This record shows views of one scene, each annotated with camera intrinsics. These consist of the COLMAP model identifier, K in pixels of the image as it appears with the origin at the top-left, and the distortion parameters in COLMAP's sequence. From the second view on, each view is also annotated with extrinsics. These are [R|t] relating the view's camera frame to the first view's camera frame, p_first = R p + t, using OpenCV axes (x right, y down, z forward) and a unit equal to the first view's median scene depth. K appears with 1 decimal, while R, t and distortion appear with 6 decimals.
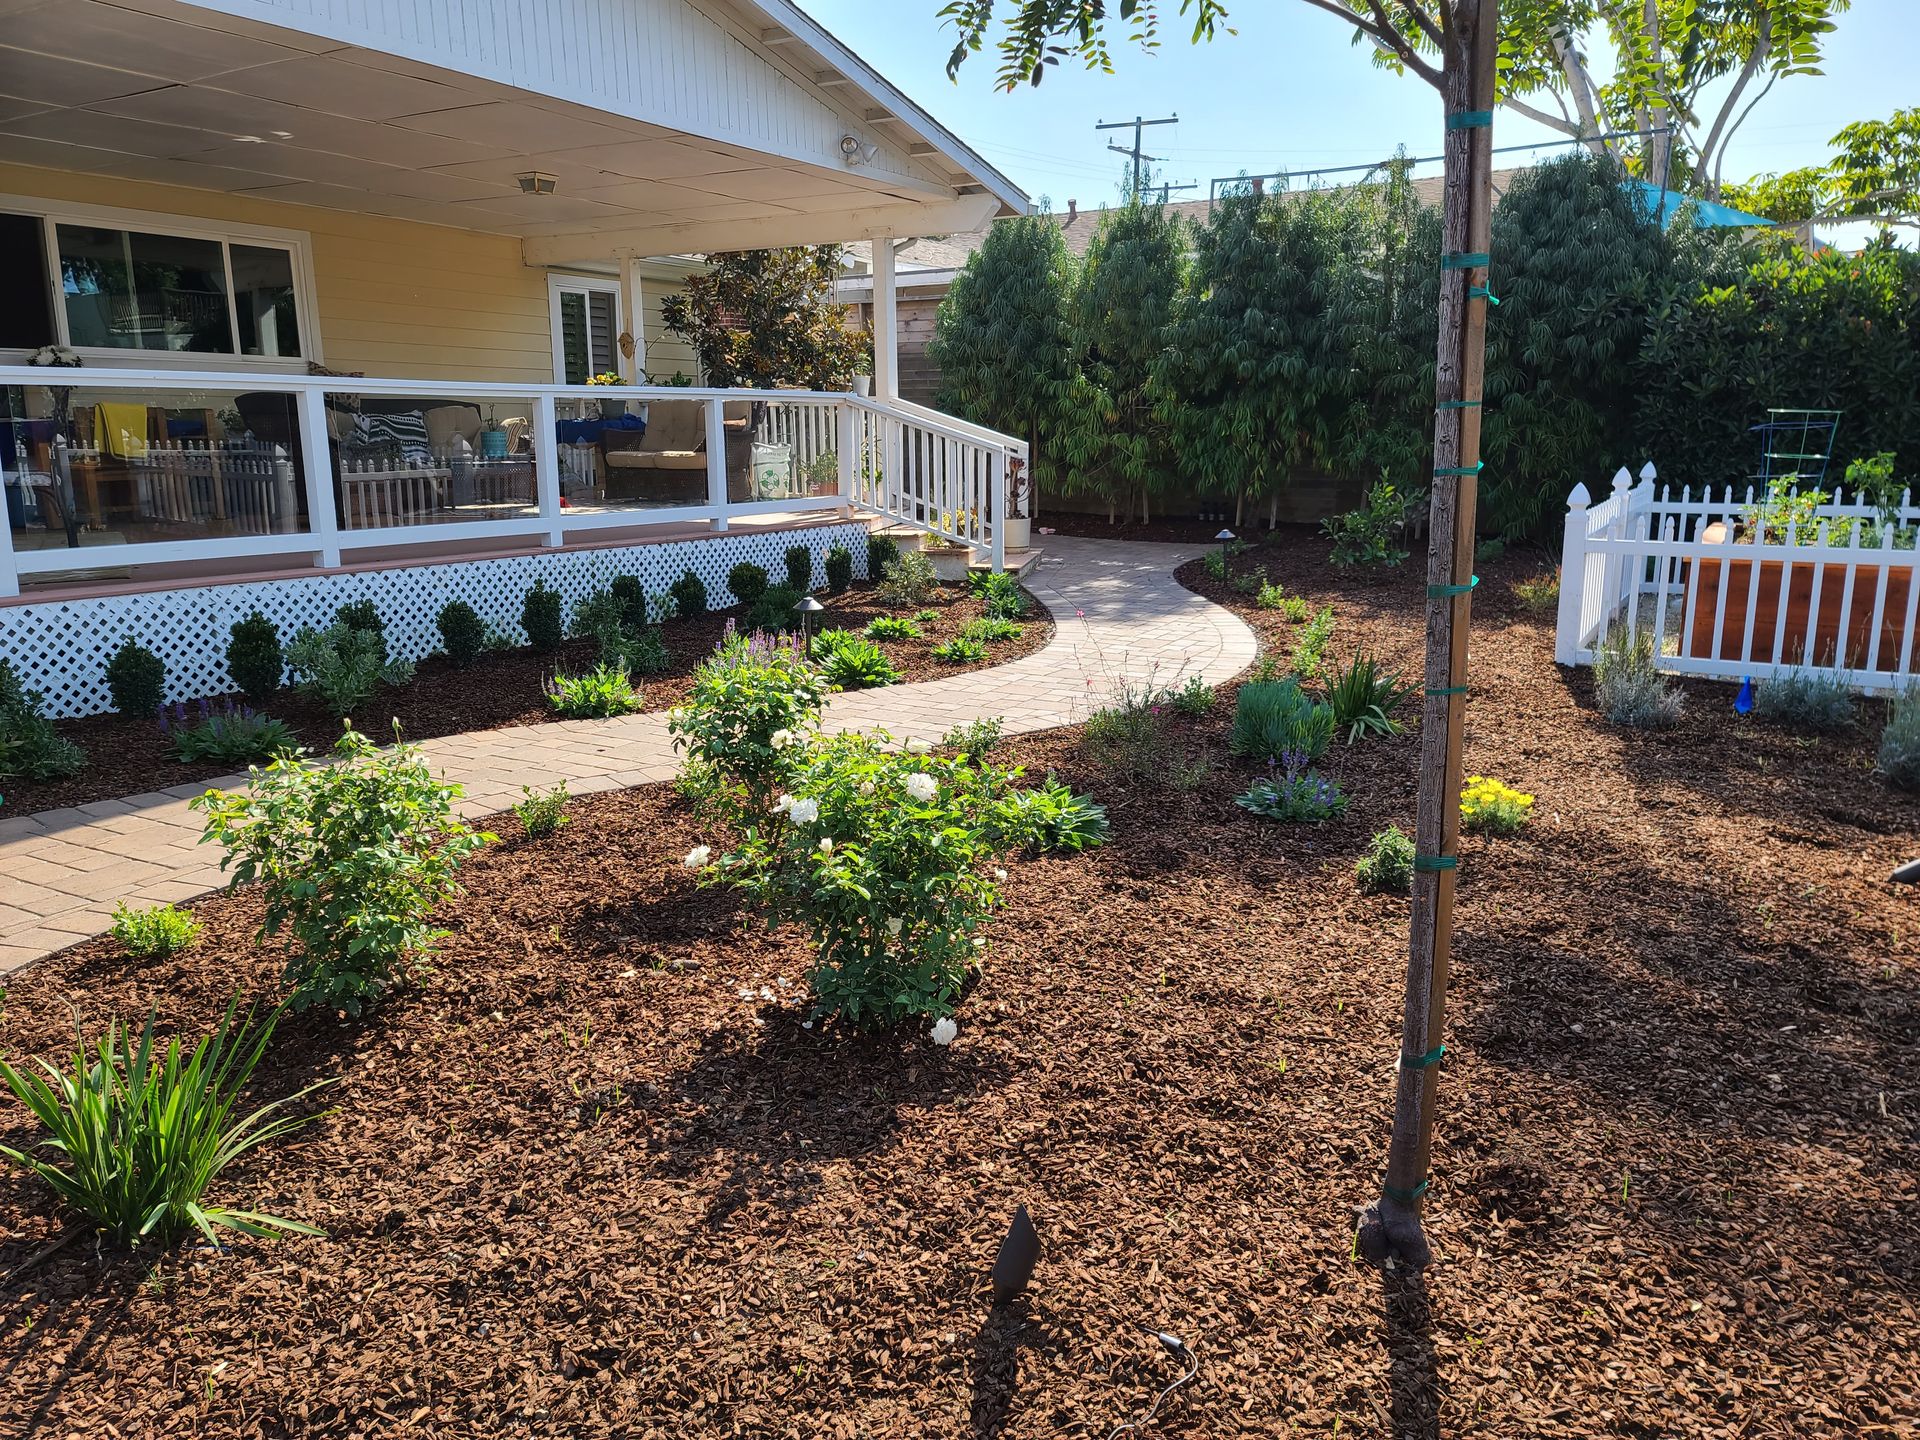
lens RADIAL K [[1406.5, 0, 967.7], [0, 1406.5, 707.8], [0, 0, 1]] dist [0.078889, -0.060619]
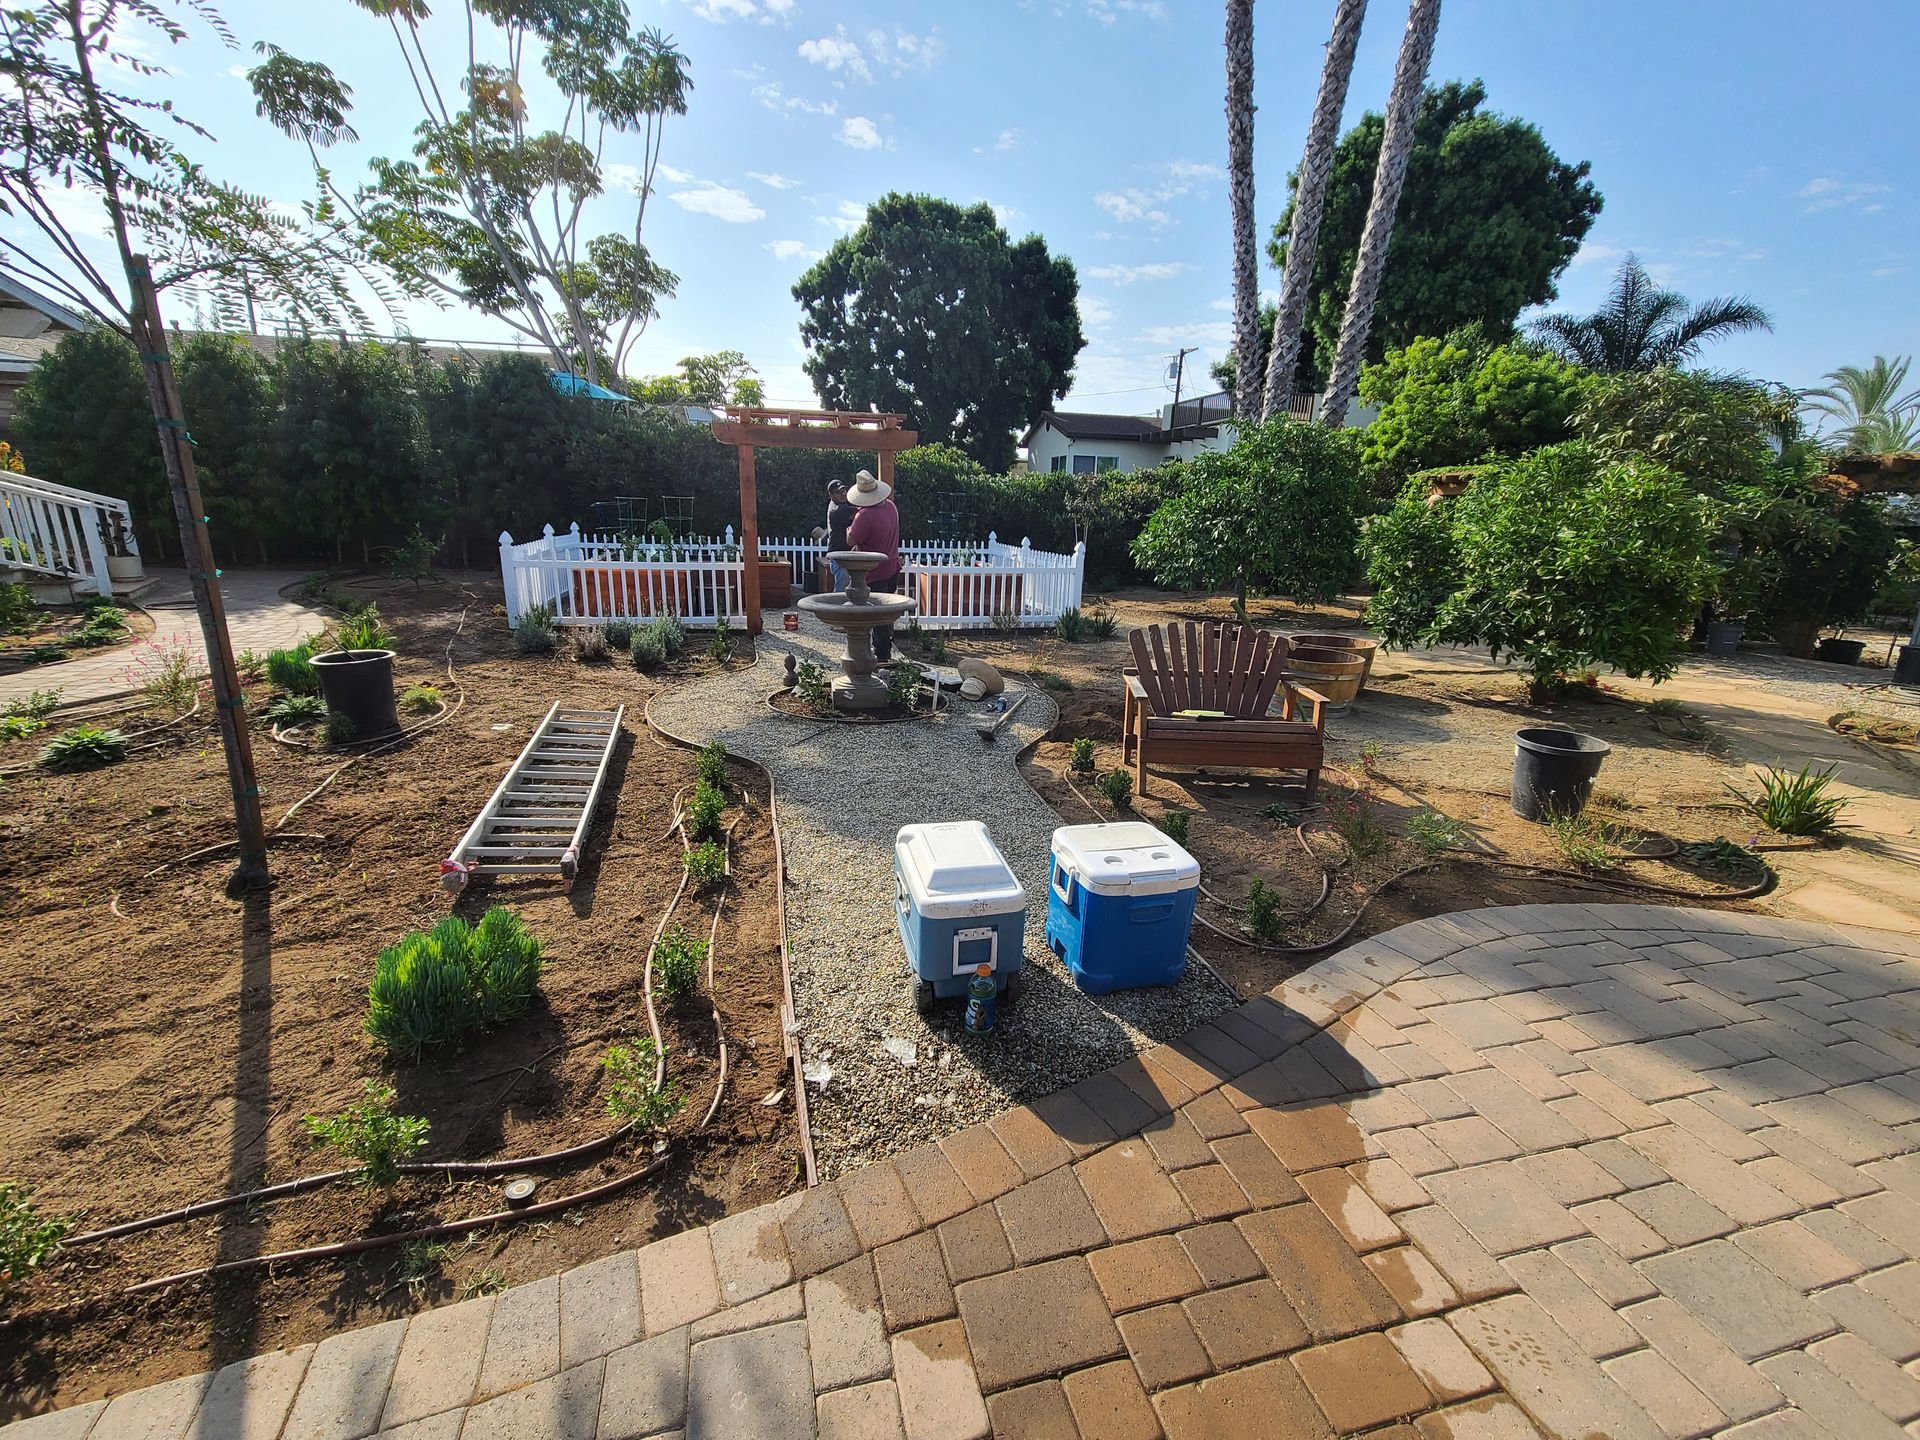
lens RADIAL K [[780.2, 0, 961.8], [0, 780.2, 711.7], [0, 0, 1]] dist [0.000685, -0.000088]
pose [[0.706020, -0.158538, 0.690218, 0.078892], [0.109661, 0.987339, 0.114613, 0.026205], [-0.699650, -0.005229, 0.714467, -0.171543]]
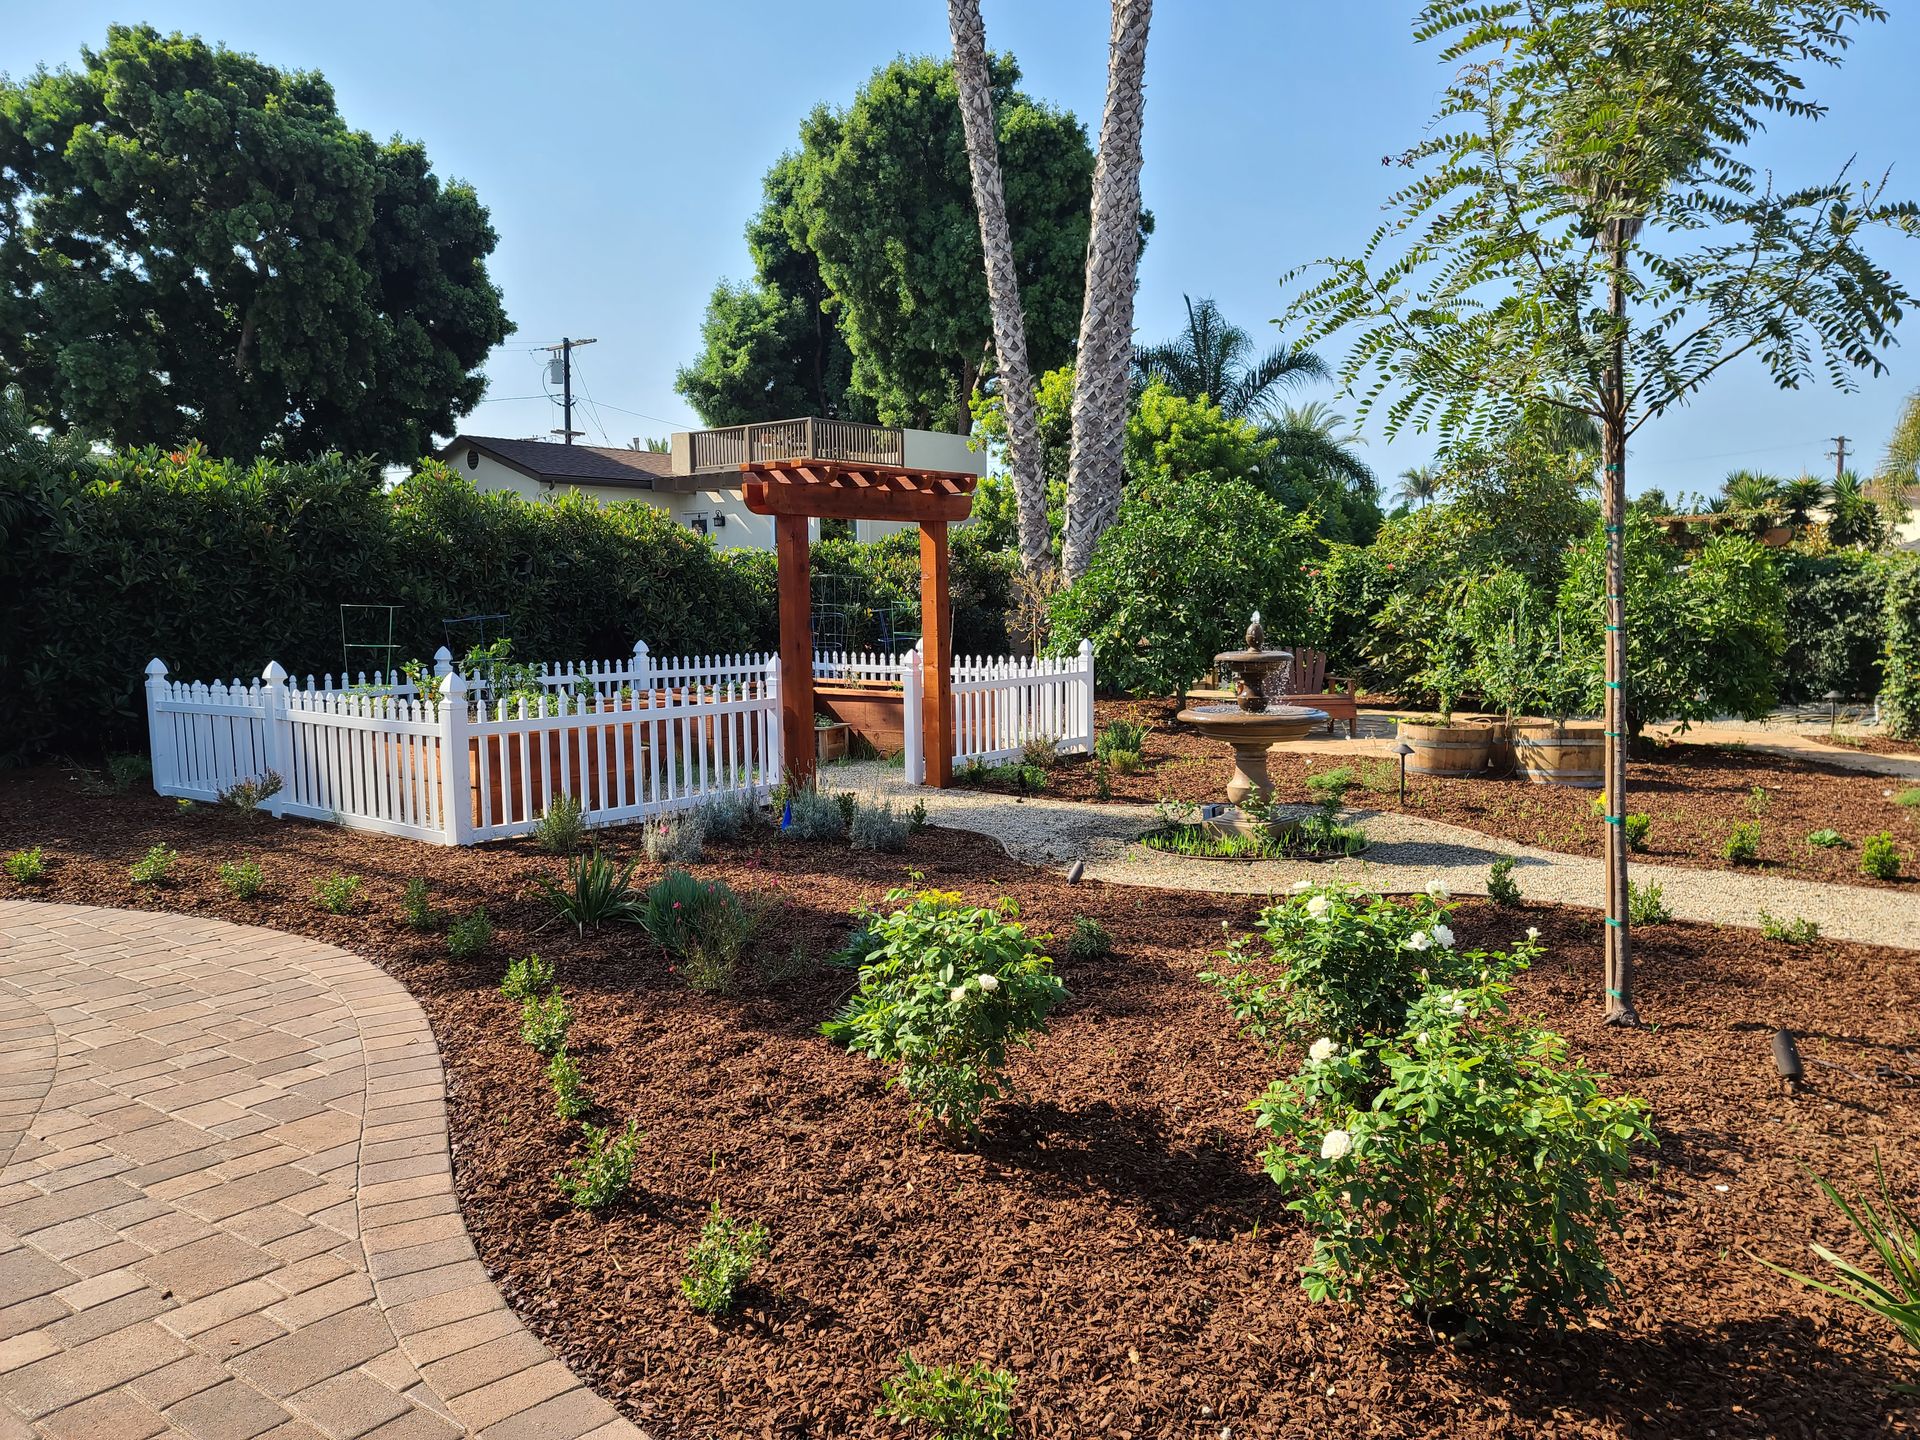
lens RADIAL K [[1406.5, 0, 1008.8], [0, 1406.5, 684.0], [0, 0, 1]] dist [0.078889, -0.060619]
pose [[0.118284, -0.059086, 0.991220, -0.443516], [0.208193, 0.977516, 0.033425, -0.081212], [-0.970909, 0.202412, 0.127926, 0.393079]]
